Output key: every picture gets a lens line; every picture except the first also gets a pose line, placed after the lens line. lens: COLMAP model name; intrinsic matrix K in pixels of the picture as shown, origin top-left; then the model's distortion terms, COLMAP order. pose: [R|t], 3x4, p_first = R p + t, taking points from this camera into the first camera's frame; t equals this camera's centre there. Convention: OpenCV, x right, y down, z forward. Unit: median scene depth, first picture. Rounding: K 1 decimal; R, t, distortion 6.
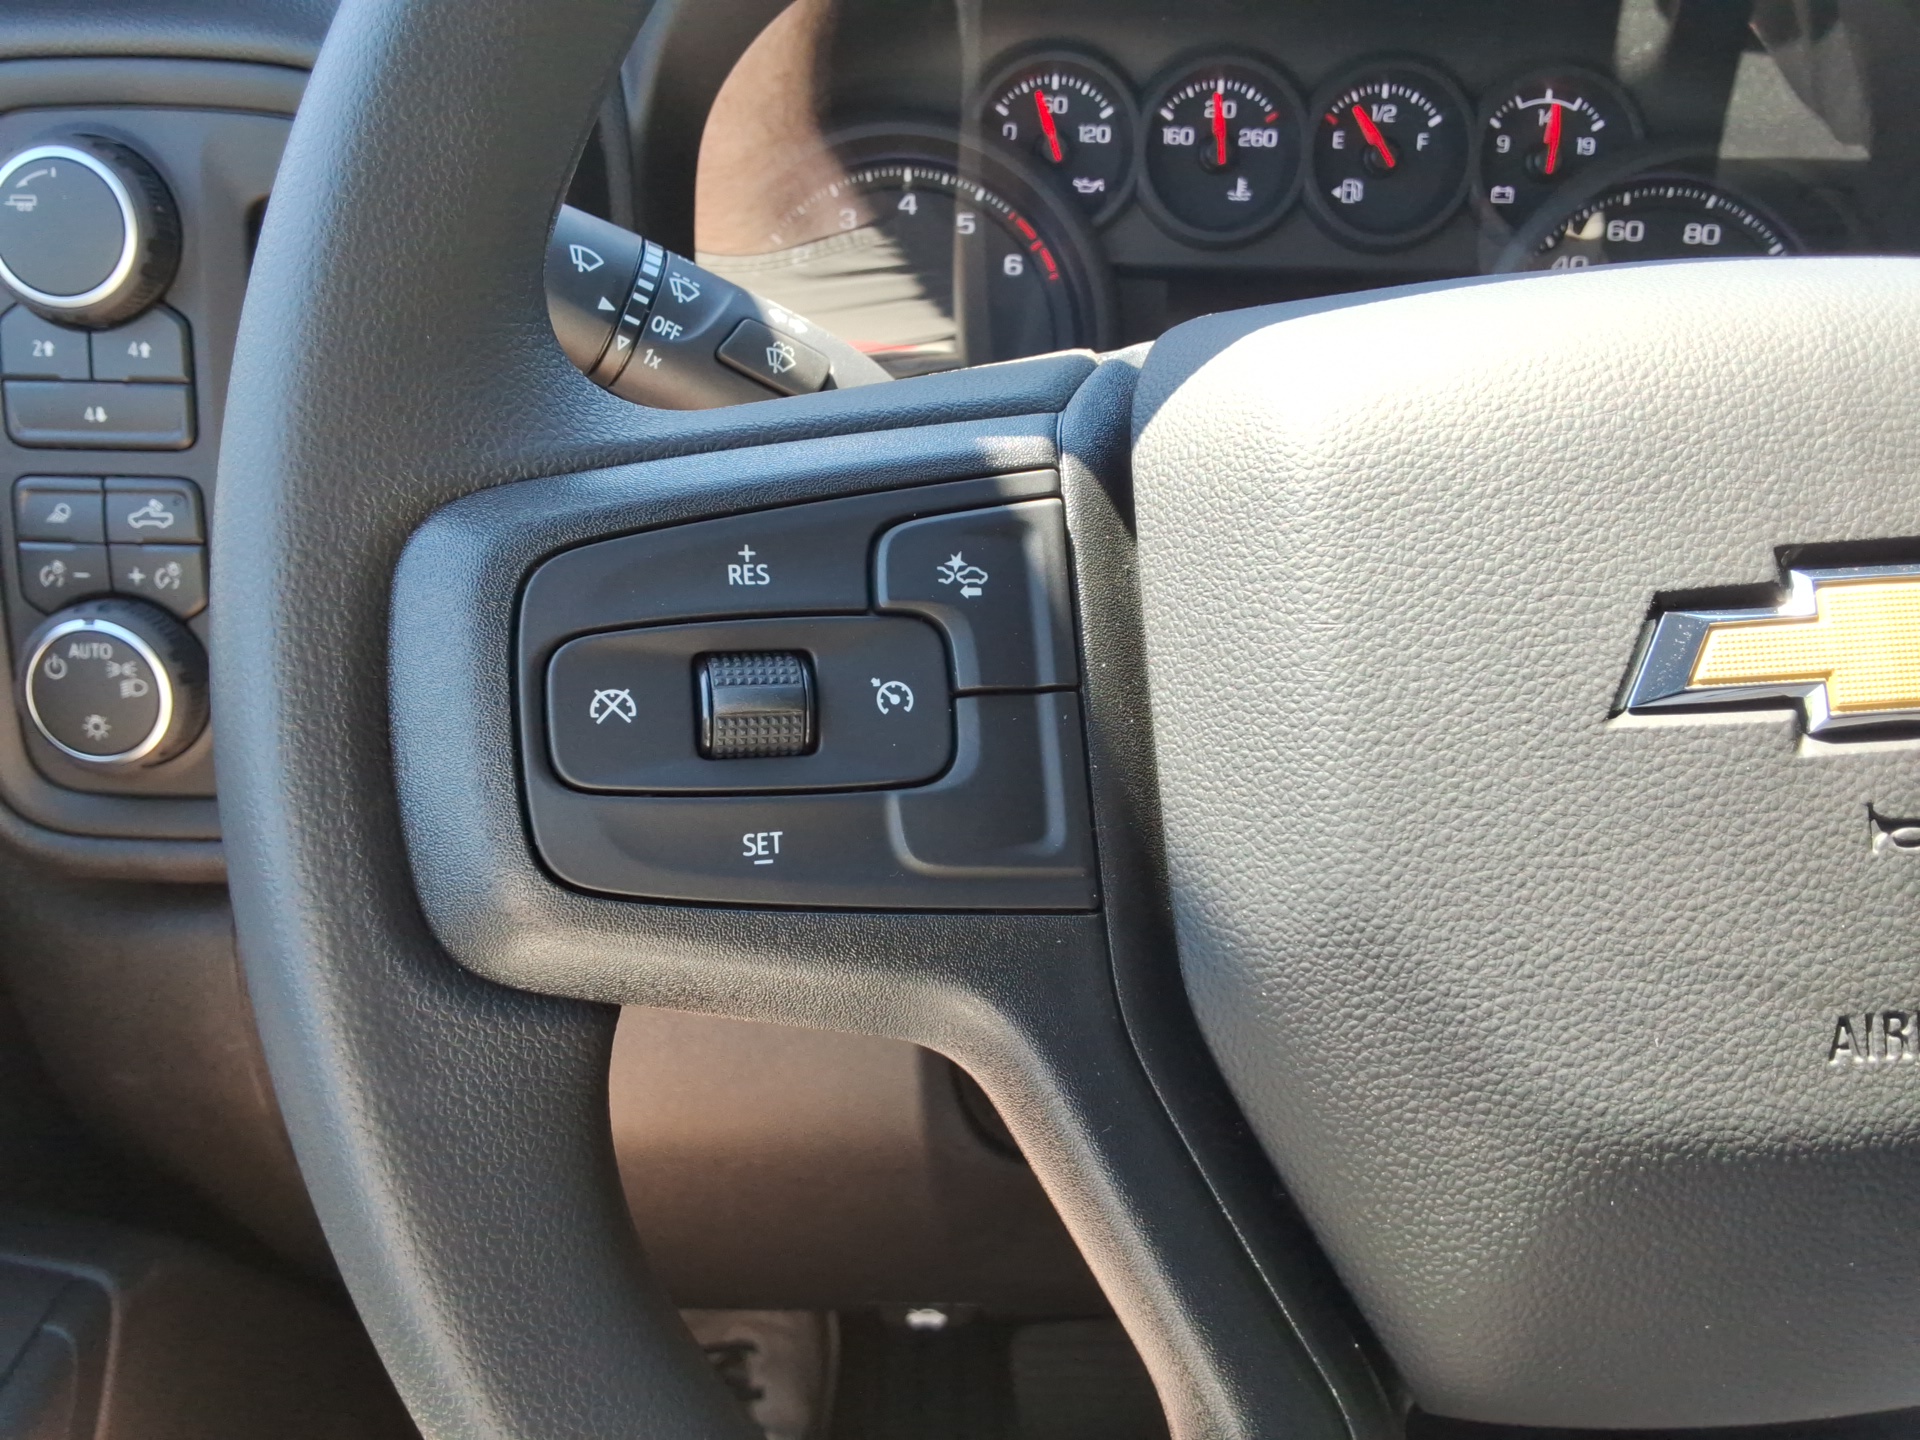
lens RADIAL K [[1579.4, 0, 971.4], [0, 1579.4, 695.0], [0, 0, 1]] dist [0.134506, -0.250400]
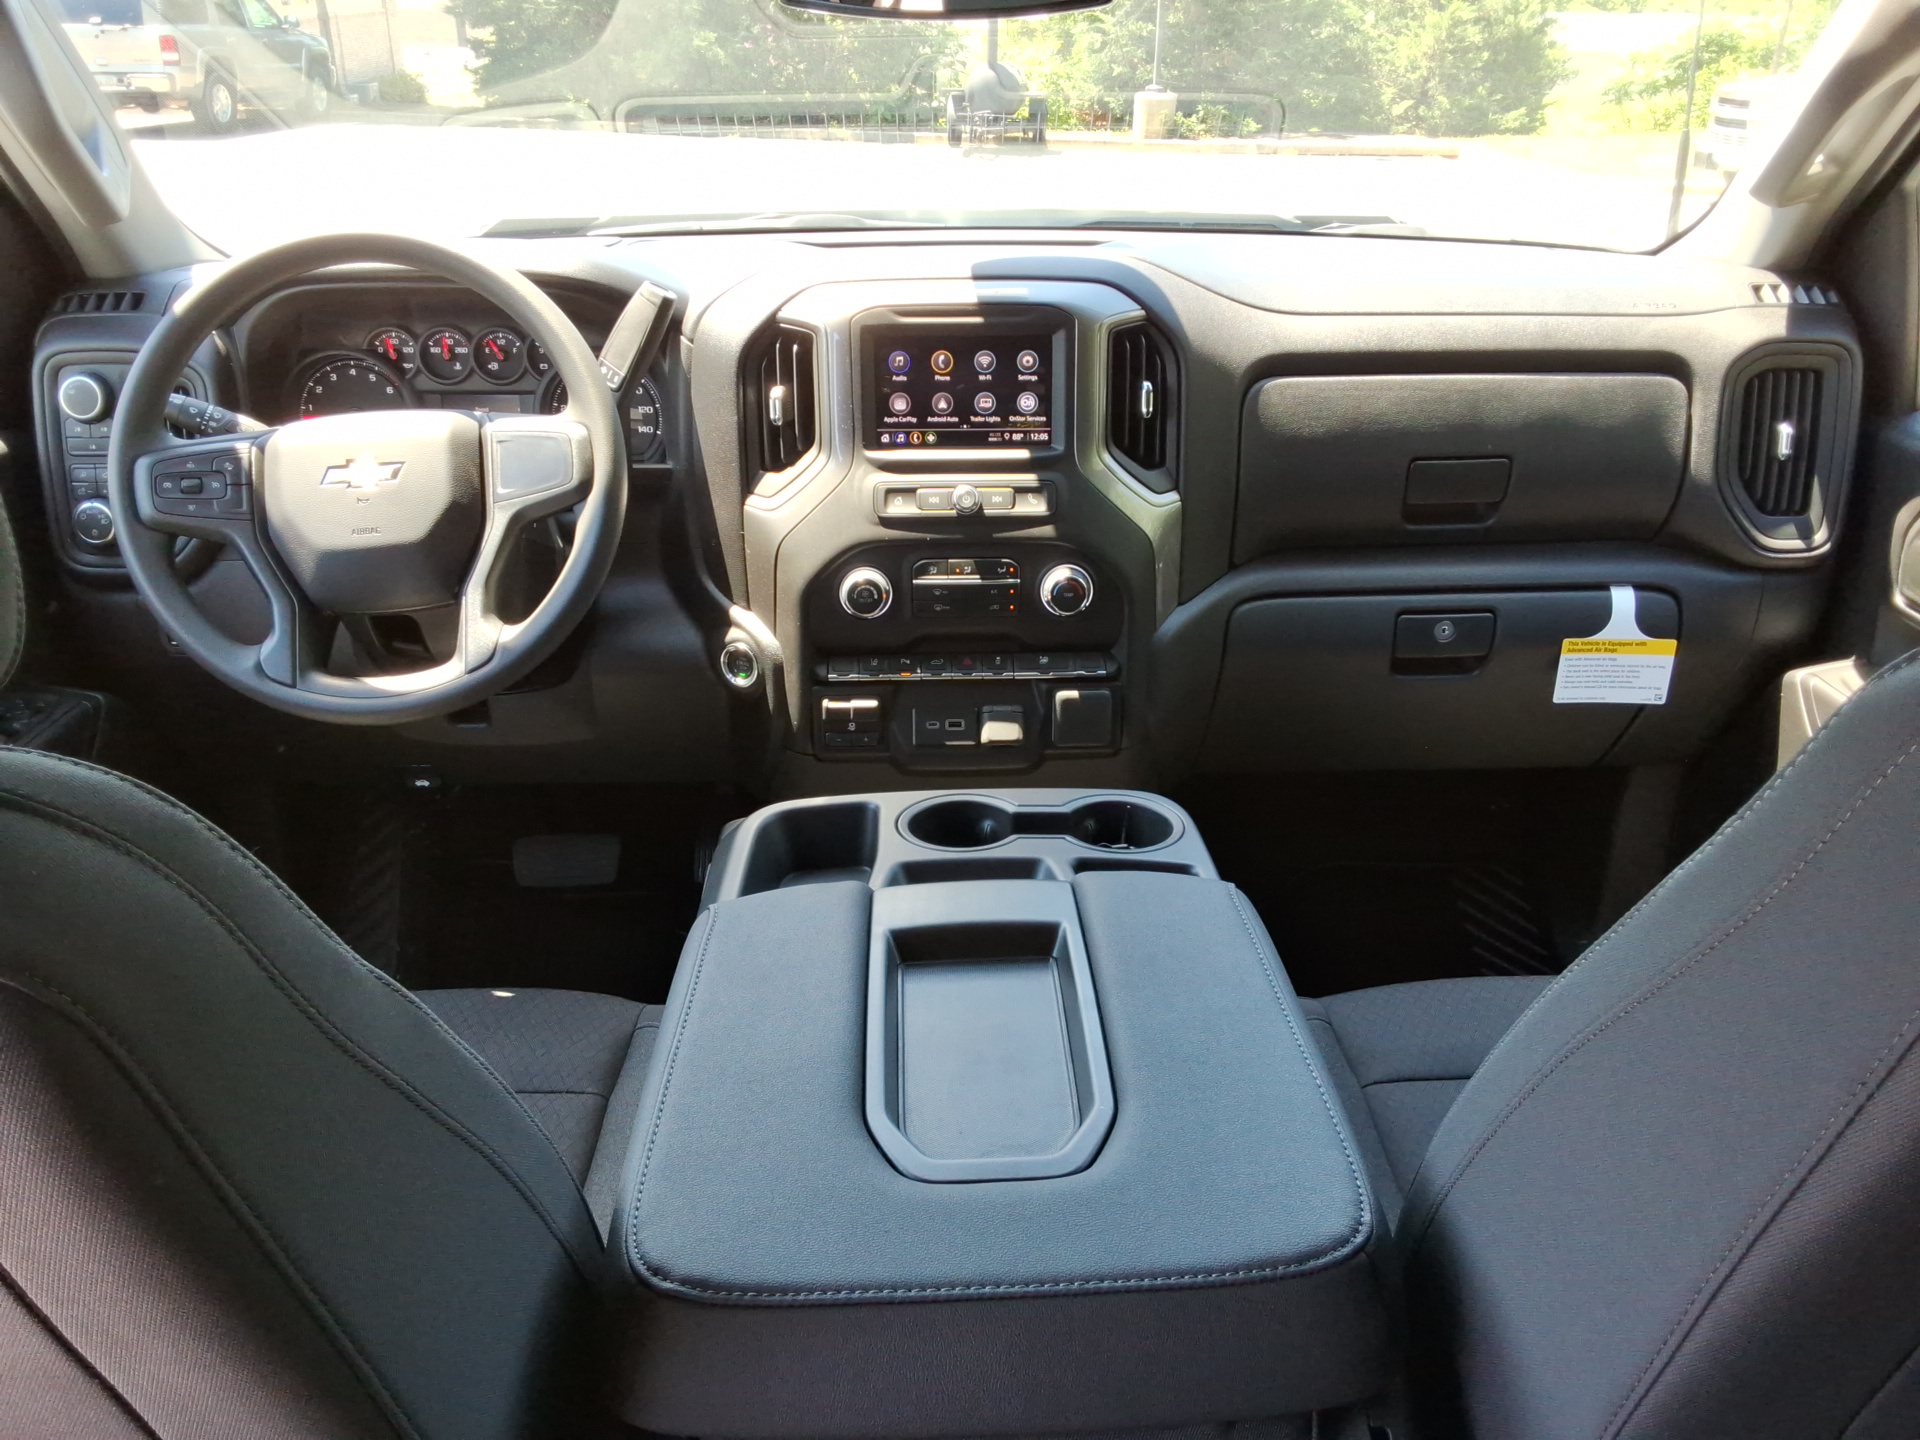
lens RADIAL K [[1548.3, 0, 973.3], [0, 1548.3, 701.0], [0, 0, 1]] dist [0.089516, -0.138349]
pose [[0.999701, -0.024176, 0.003657, 1.438343], [0.024185, 0.999705, -0.002283, 0.466356], [-0.003600, 0.002371, 0.999991, -2.591246]]
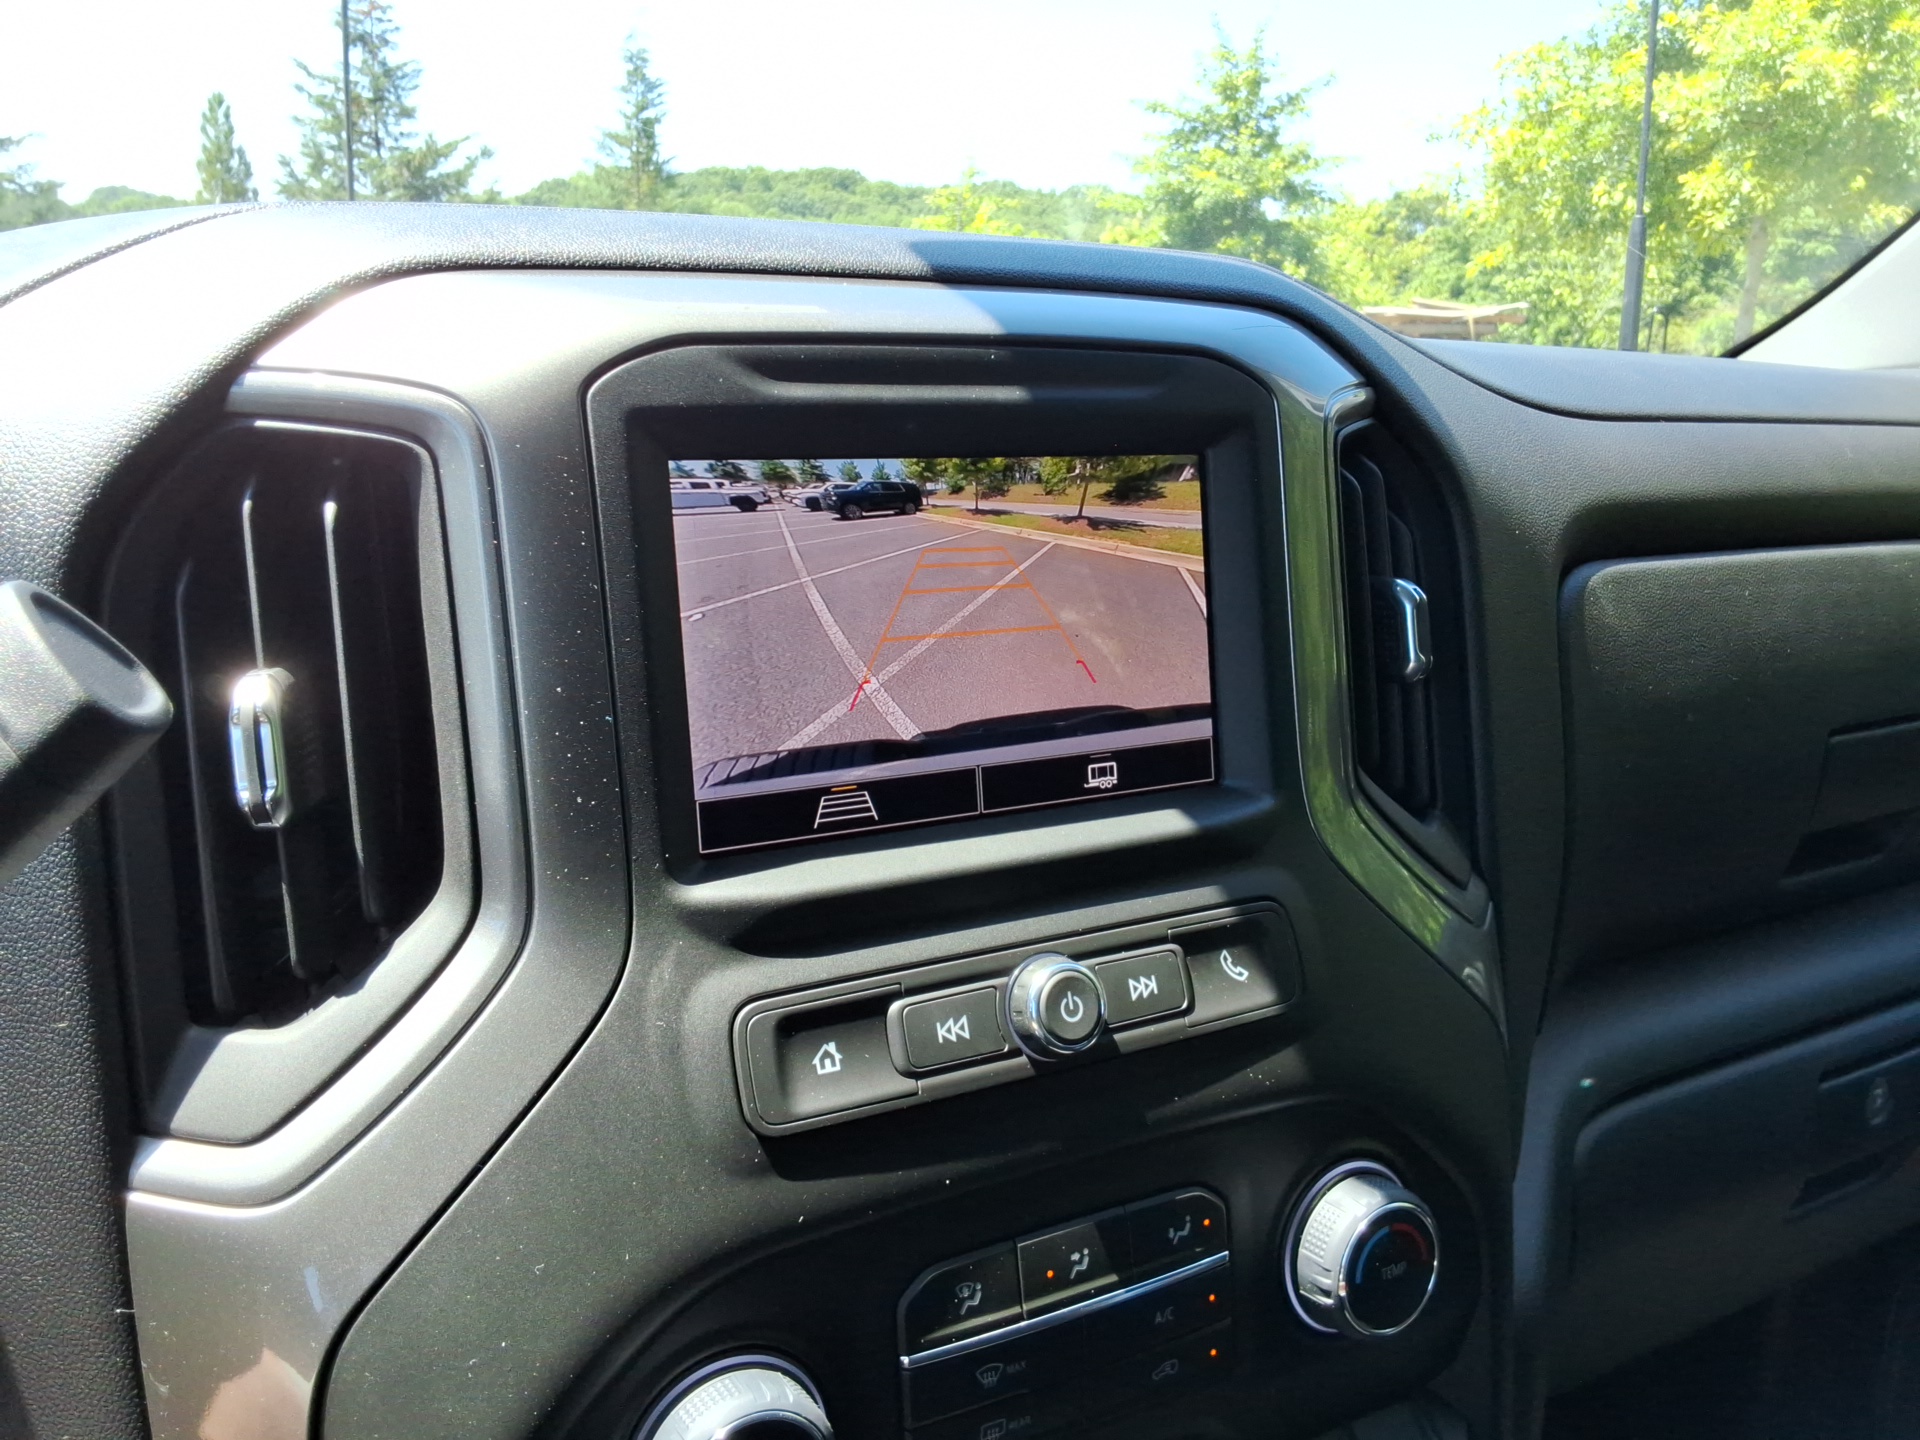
lens RADIAL K [[1560.6, 0, 991.9], [0, 1560.6, 704.0], [0, 0, 1]] dist [0.115192, -0.217752]
pose [[0.883663, -0.106812, 0.455776, 0.979180], [0.189400, 0.971950, -0.139433, -0.057529], [-0.428098, 0.209536, 0.879106, 0.042390]]
